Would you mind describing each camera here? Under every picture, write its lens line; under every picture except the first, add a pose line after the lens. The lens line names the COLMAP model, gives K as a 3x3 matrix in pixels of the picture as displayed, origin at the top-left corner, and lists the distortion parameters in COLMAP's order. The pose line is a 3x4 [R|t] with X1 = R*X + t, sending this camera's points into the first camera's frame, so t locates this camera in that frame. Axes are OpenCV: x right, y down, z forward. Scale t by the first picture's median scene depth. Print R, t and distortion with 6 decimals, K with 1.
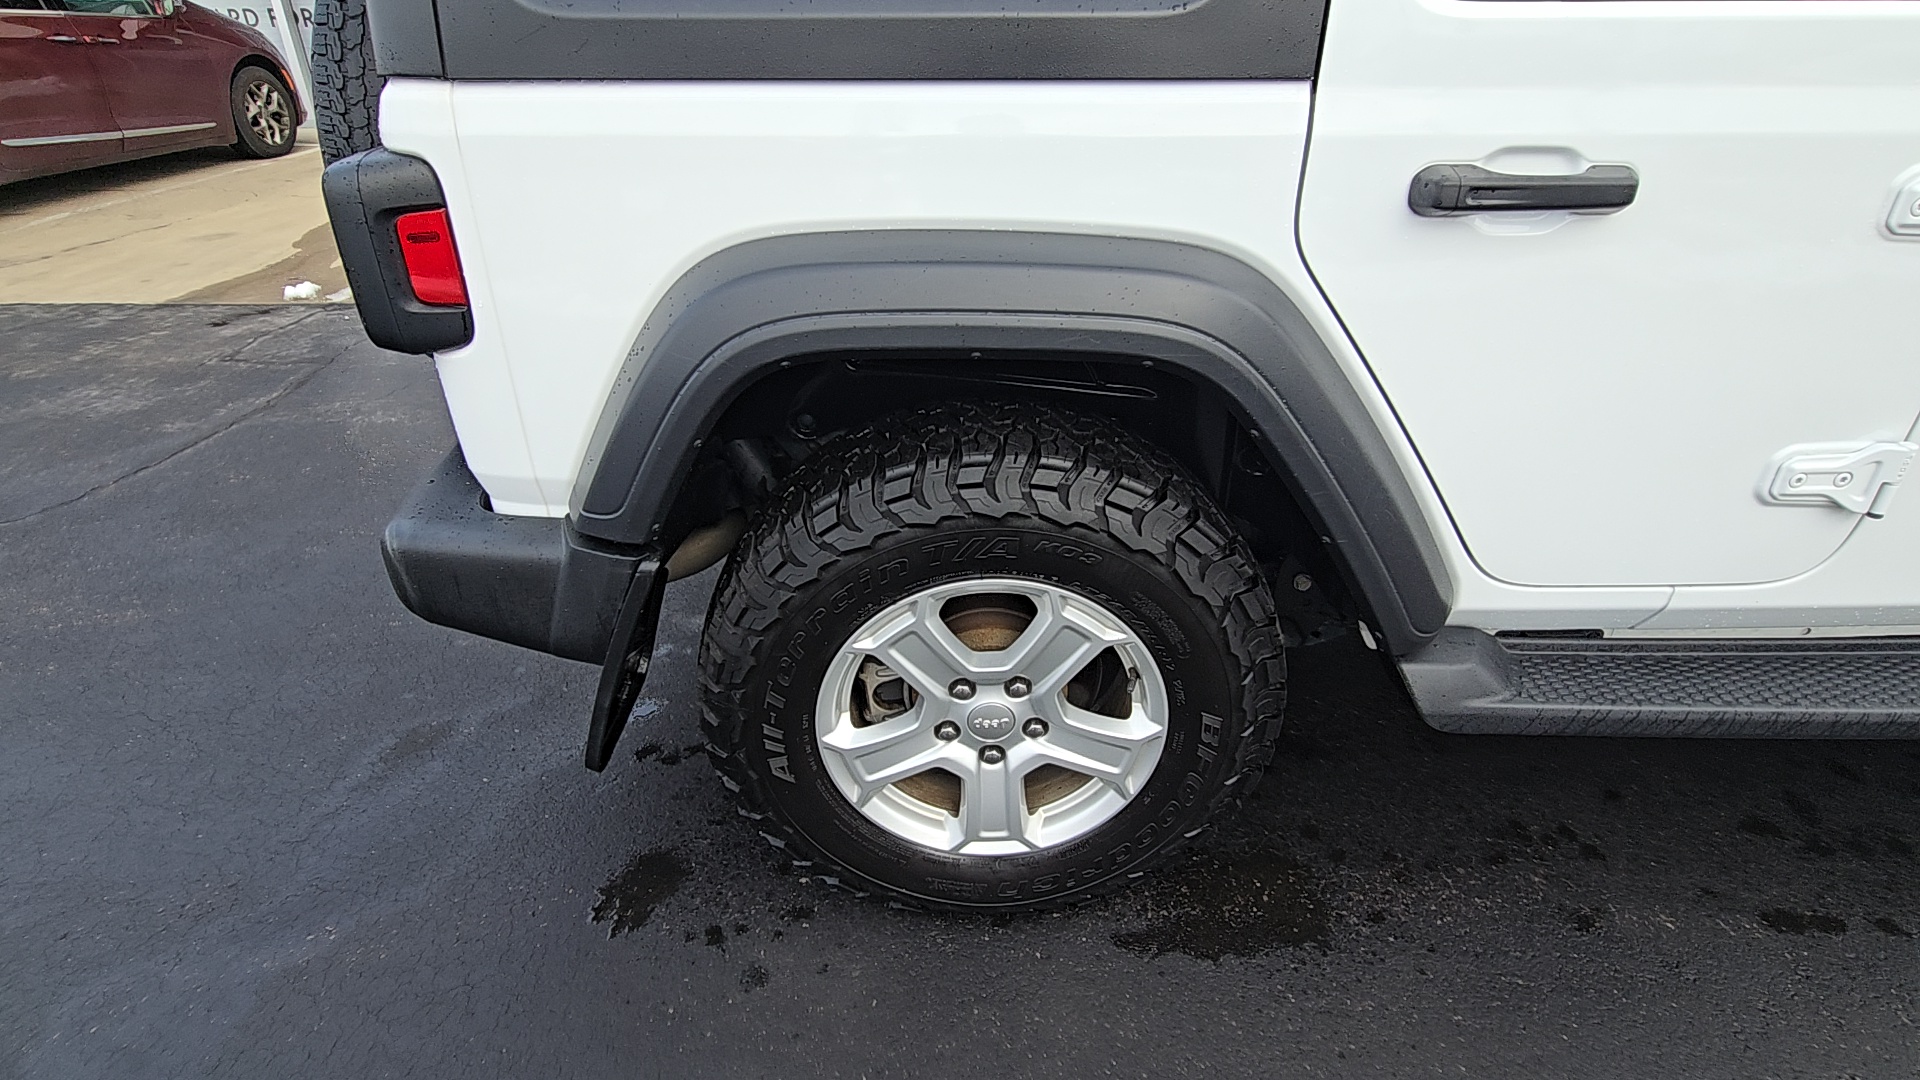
lens RADIAL K [[967.4, 0, 952.7], [0, 967.4, 546.4], [0, 0, 1]] dist [0.000907, -0.000791]
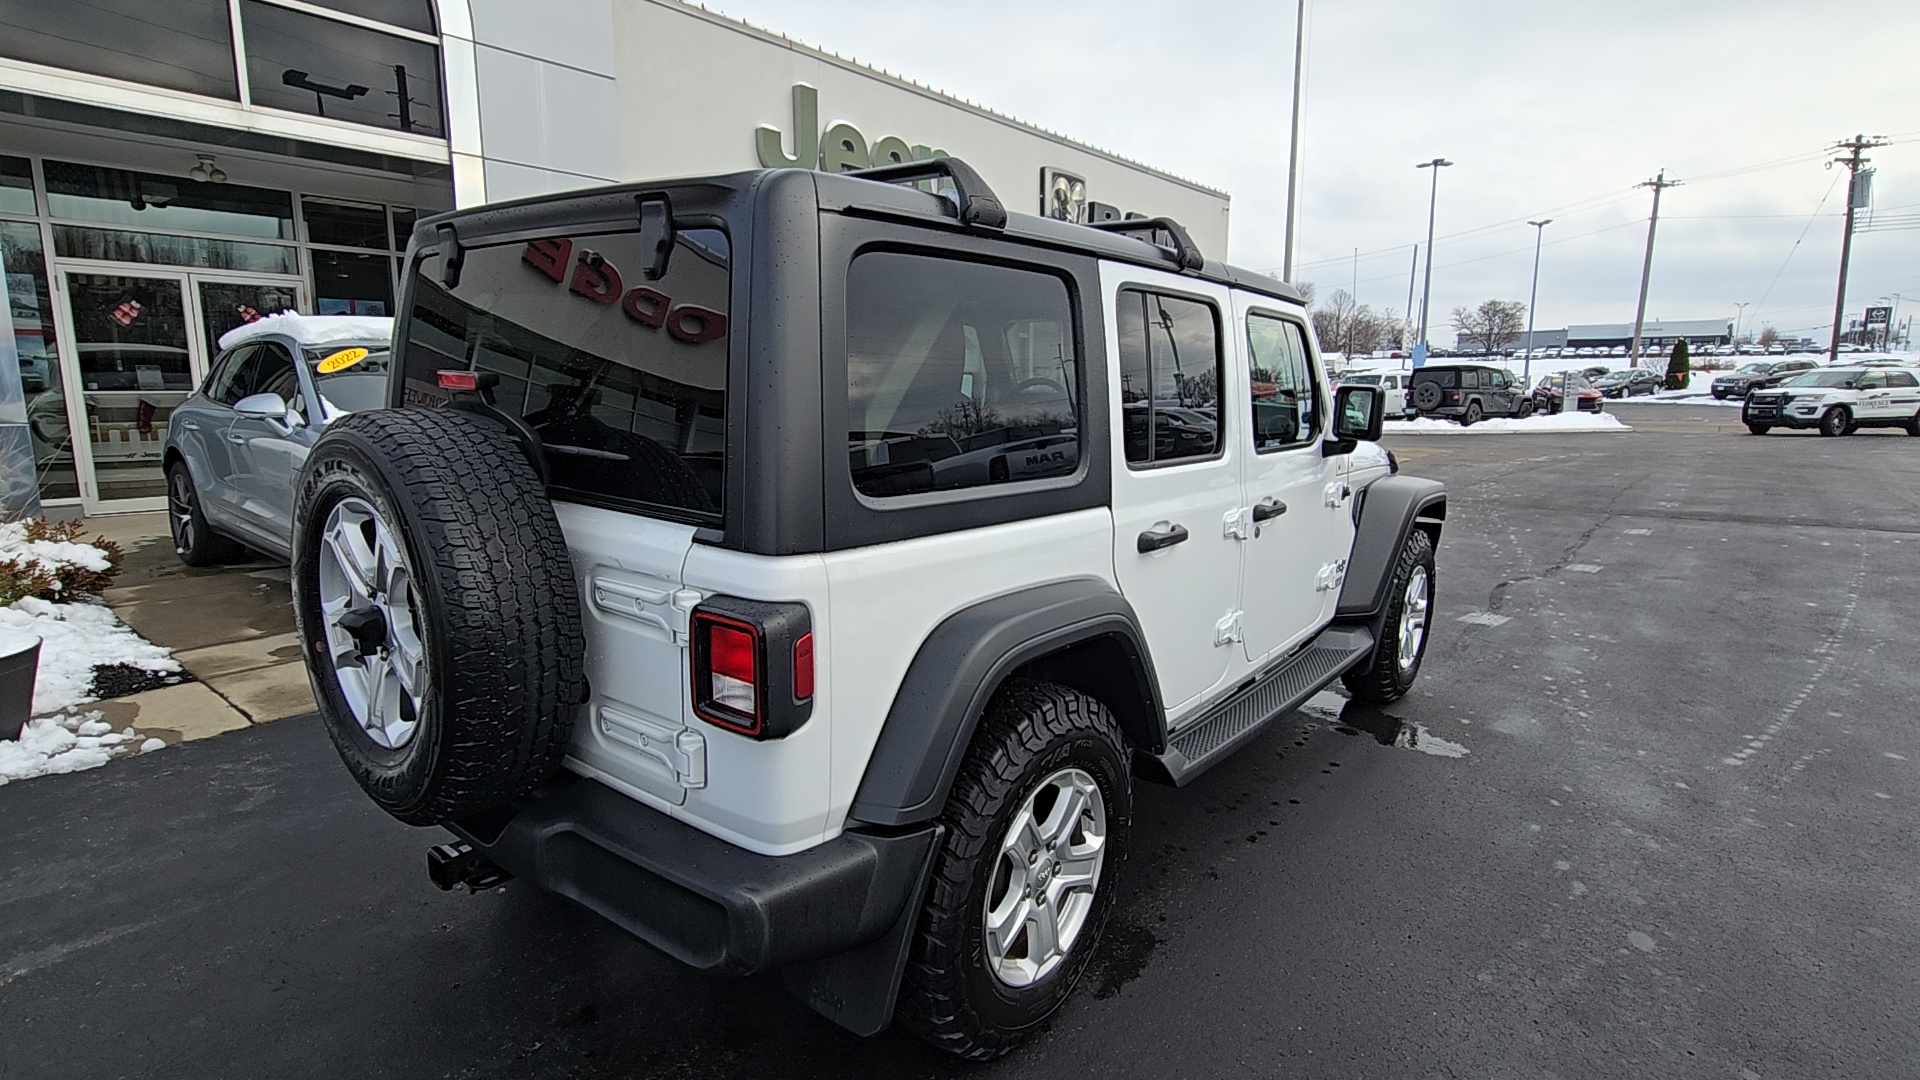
lens RADIAL K [[967.4, 0, 951.3], [0, 967.4, 547.5], [0, 0, 1]] dist [0.000907, -0.000791]
pose [[0.628378, -0.122658, 0.768177, -1.226170], [0.366625, 0.917639, -0.153380, -0.127777], [-0.686096, 0.378013, 0.621593, -0.107651]]
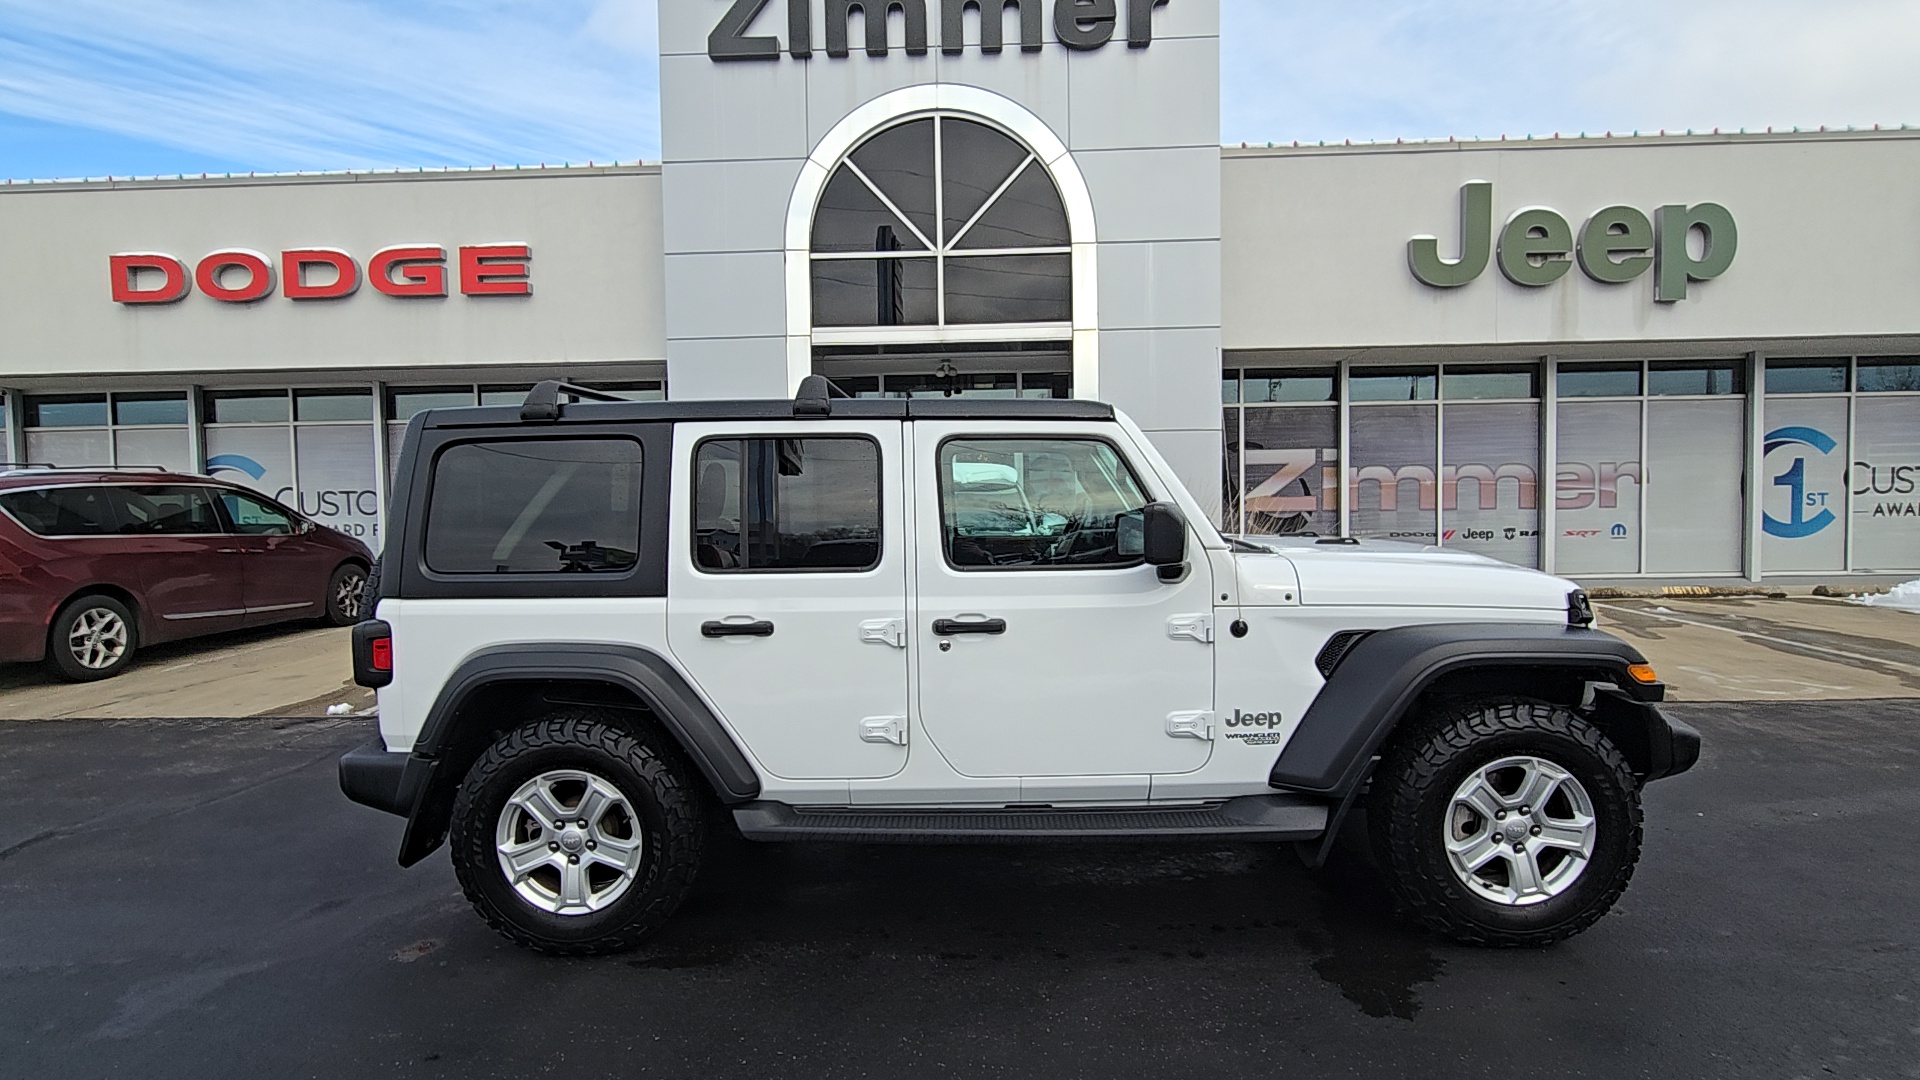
lens RADIAL K [[967.4, 0, 951.0], [0, 967.4, 552.9], [0, 0, 1]] dist [0.000907, -0.000791]
pose [[0.999691, -0.009311, -0.023033, 1.033382], [-0.001728, 0.898809, -0.438337, 0.585520], [0.024784, 0.438241, 0.898516, -1.423576]]
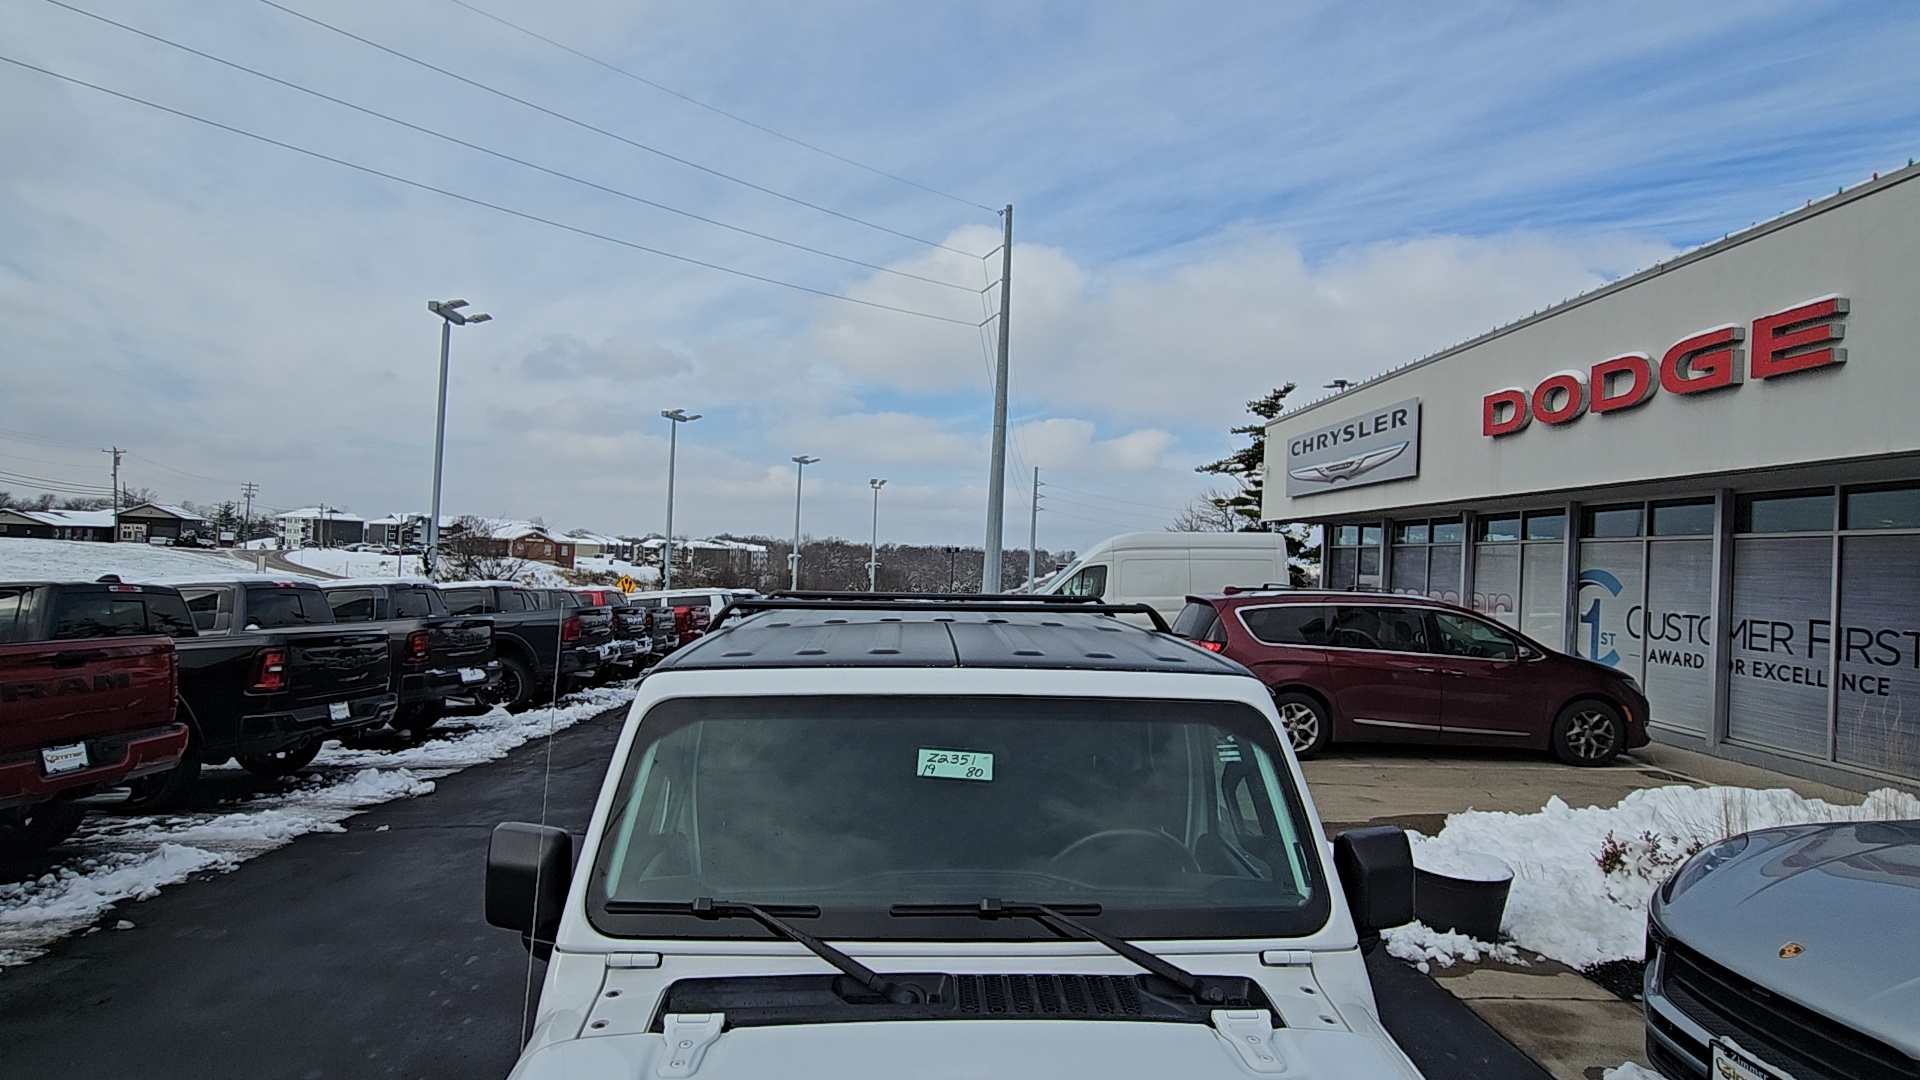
lens RADIAL K [[967.4, 0, 950.6], [0, 967.4, 548.5], [0, 0, 1]] dist [0.000907, -0.000791]
pose [[0.041895, -0.003786, -0.999115, 3.042757], [-0.520507, 0.853490, -0.025060, -1.207262], [0.852829, 0.521096, 0.033786, 0.866971]]
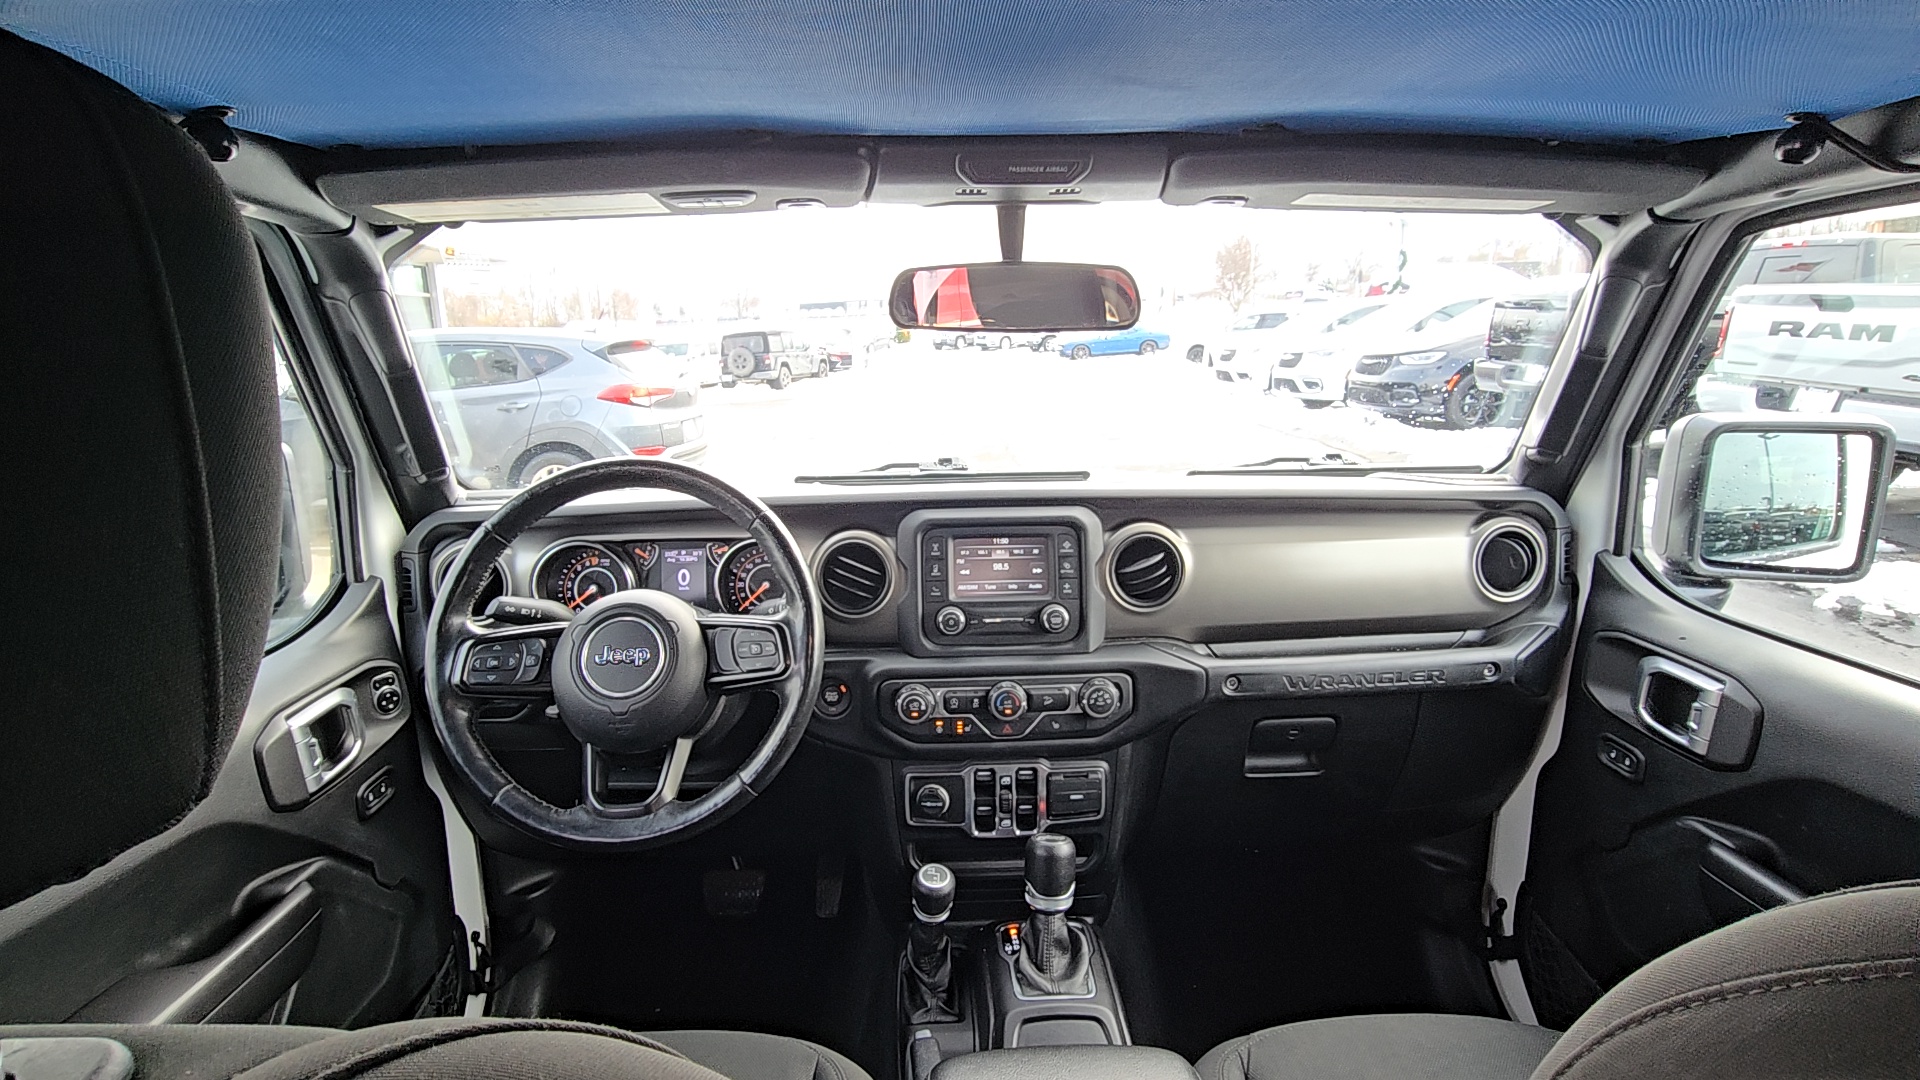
lens RADIAL K [[967.4, 0, 952.5], [0, 967.4, 532.7], [0, 0, 1]] dist [0.000907, -0.000791]
pose [[-0.036197, -0.191727, 0.980781, 0.669425], [0.517153, 0.836199, 0.182550, -0.953421], [-0.855127, 0.513822, 0.068884, 1.180690]]
